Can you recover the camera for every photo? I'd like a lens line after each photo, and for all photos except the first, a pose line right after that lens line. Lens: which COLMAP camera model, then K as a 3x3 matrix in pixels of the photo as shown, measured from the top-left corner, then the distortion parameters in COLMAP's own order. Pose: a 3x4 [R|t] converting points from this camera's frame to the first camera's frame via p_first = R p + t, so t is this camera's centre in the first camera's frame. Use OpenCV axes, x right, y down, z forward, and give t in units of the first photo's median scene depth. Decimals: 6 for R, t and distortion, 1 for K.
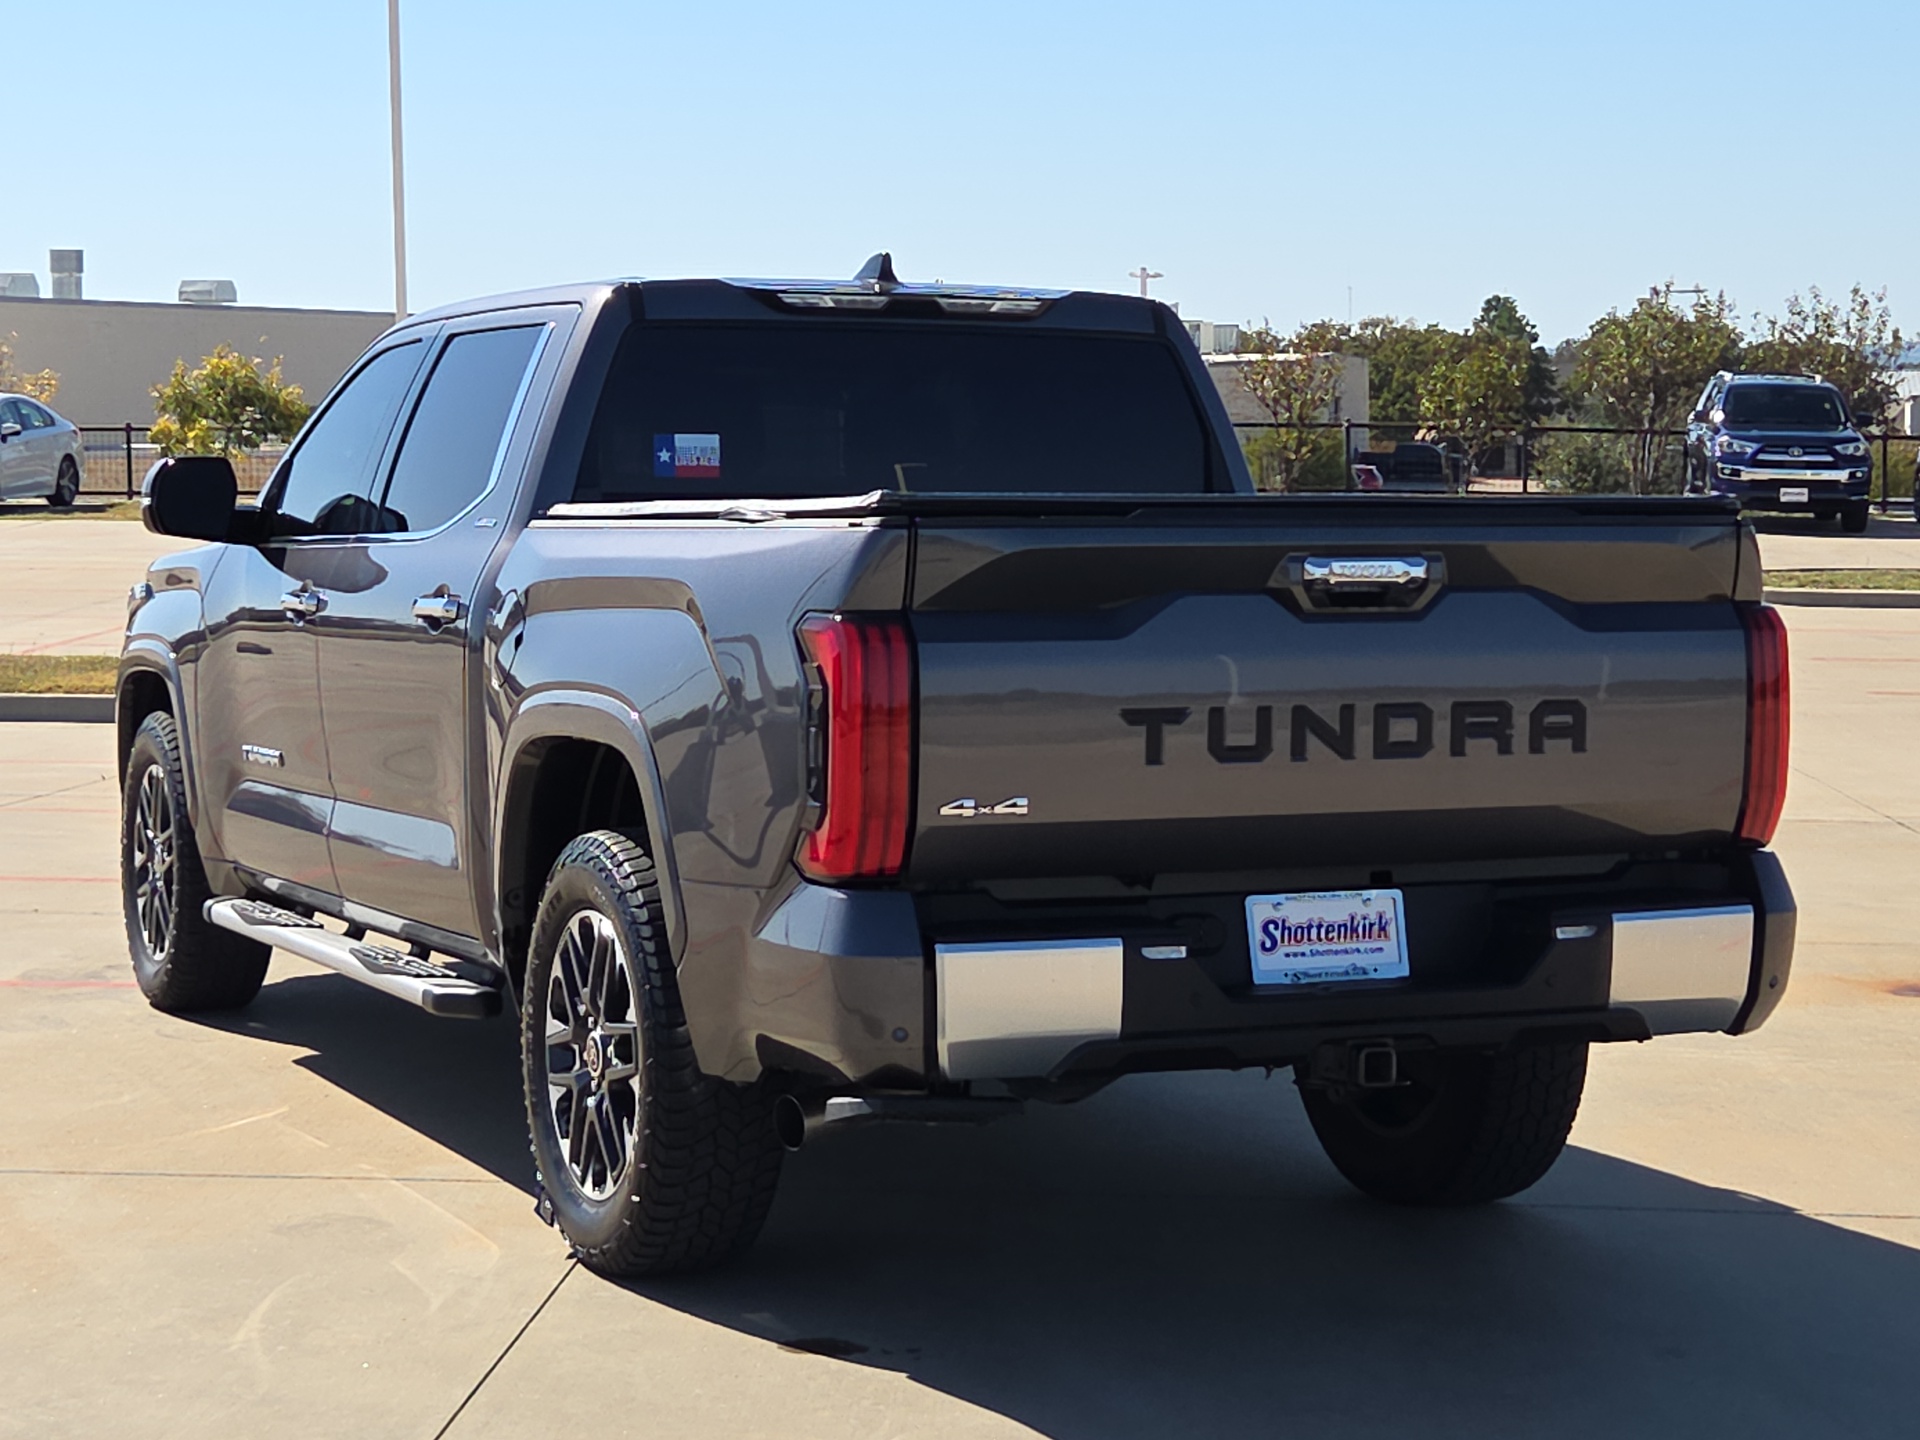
lens RADIAL K [[3780.4, 0, 959.2], [0, 3780.4, 720.1], [0, 0, 1]] dist [0.065946, 0.000000]
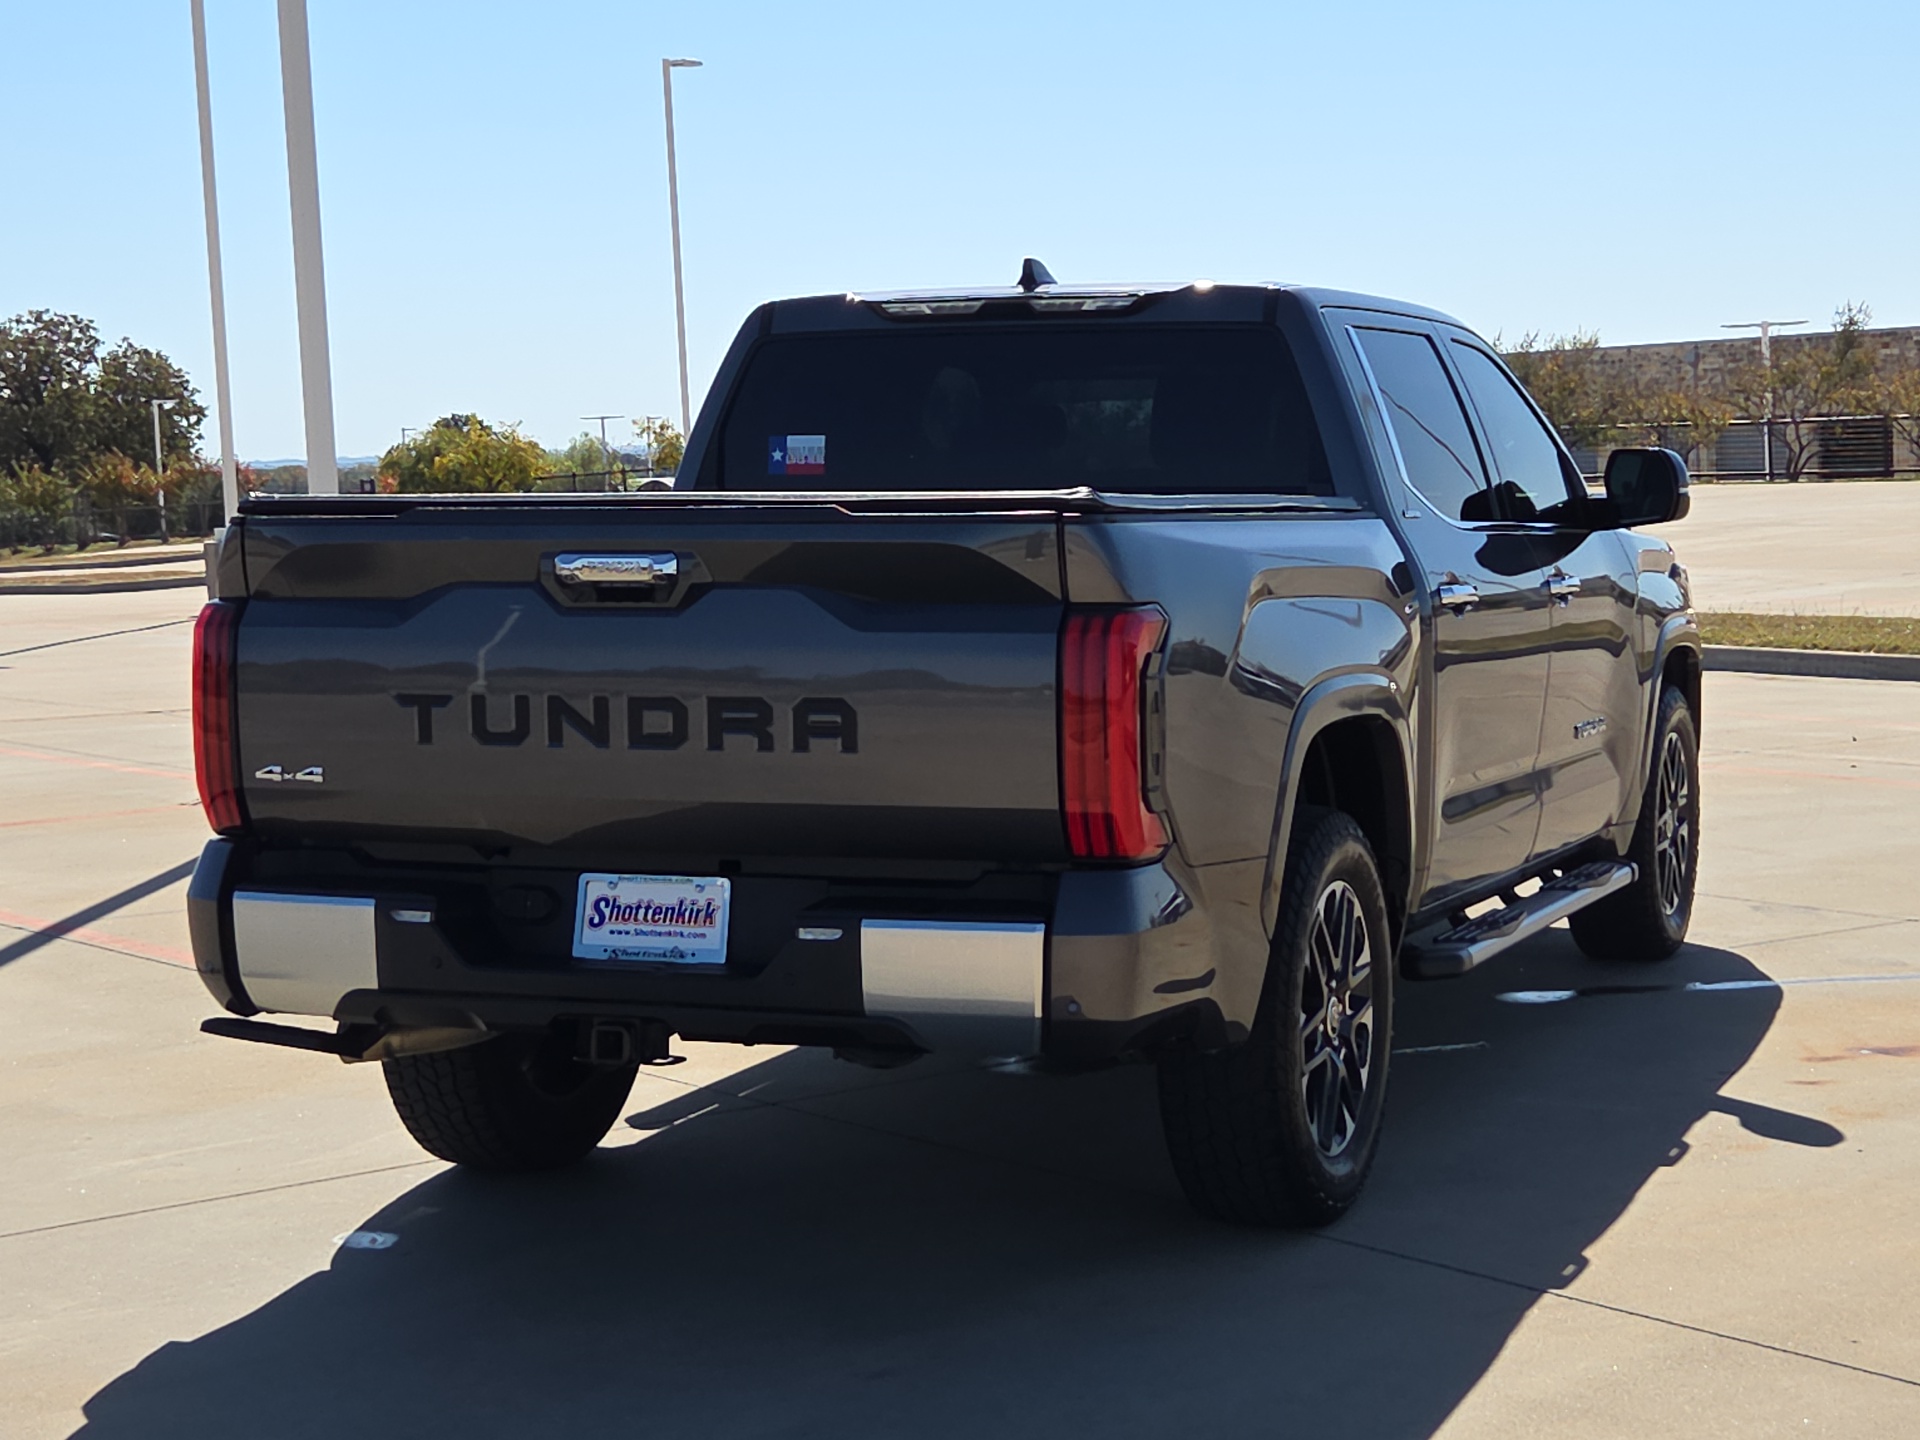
lens RADIAL K [[3395.6, 0, 962.2], [0, 3395.6, 712.1], [0, 0, 1]] dist [0.059548, 0.000000]
pose [[0.697667, 0.038821, -0.715370, 0.825751], [-0.029654, 0.999240, 0.025306, -0.025584], [0.715808, 0.003559, 0.698288, 0.410134]]
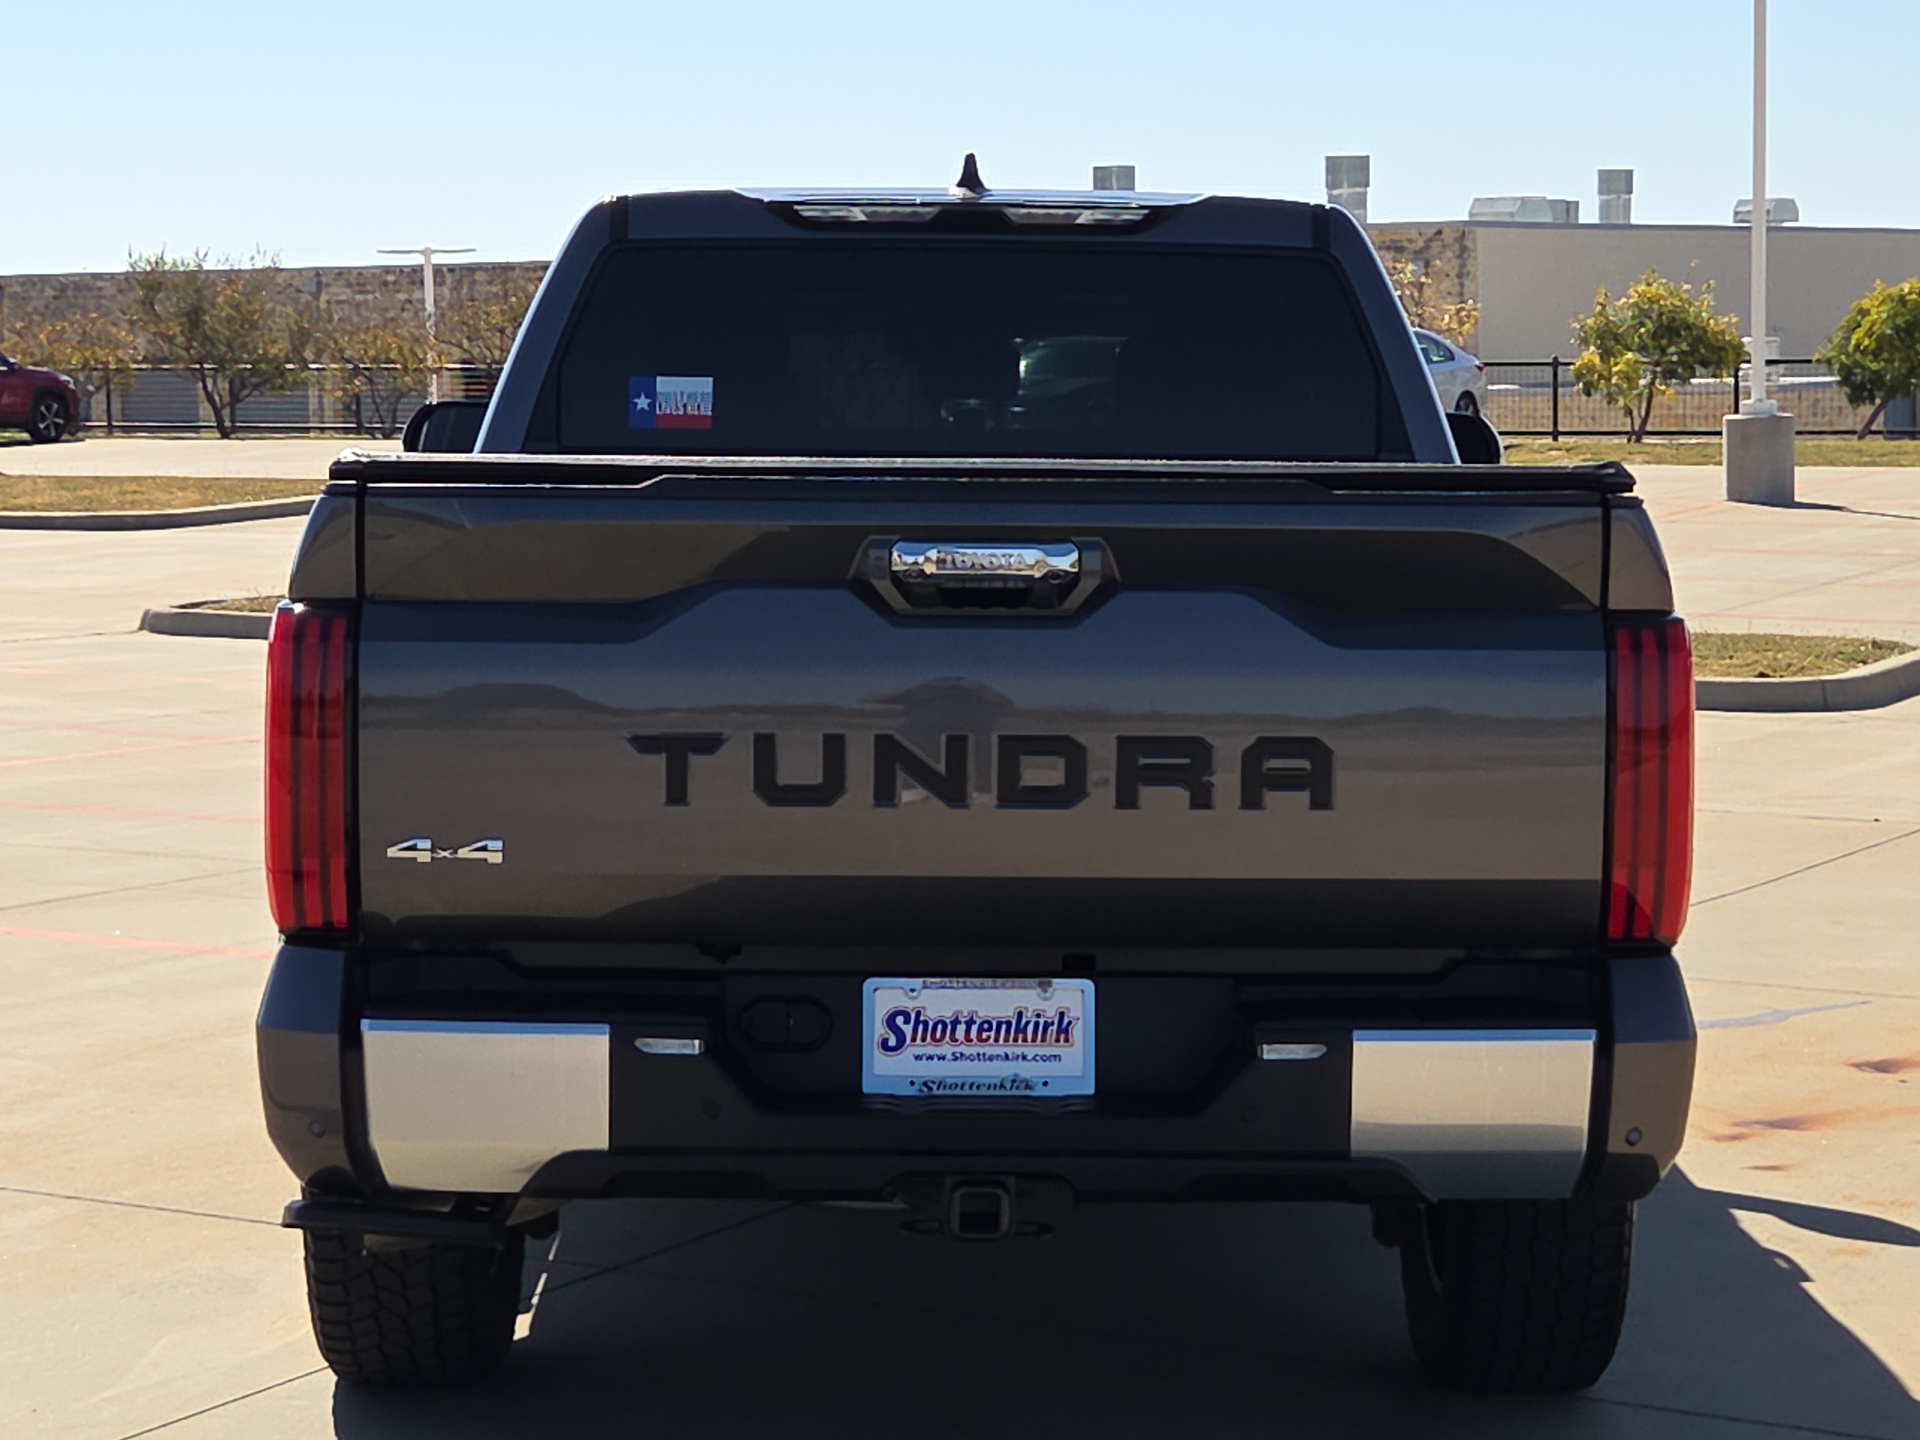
lens RADIAL K [[4043.3, 0, 944.5], [0, 4043.3, 778.7], [0, 0, 1]] dist [0.140751, 0.000000]
pose [[0.914008, 0.039409, -0.403778, 0.421220], [-0.029065, 0.999074, 0.031717, -0.020770], [0.404654, -0.017253, 0.914307, 0.249981]]
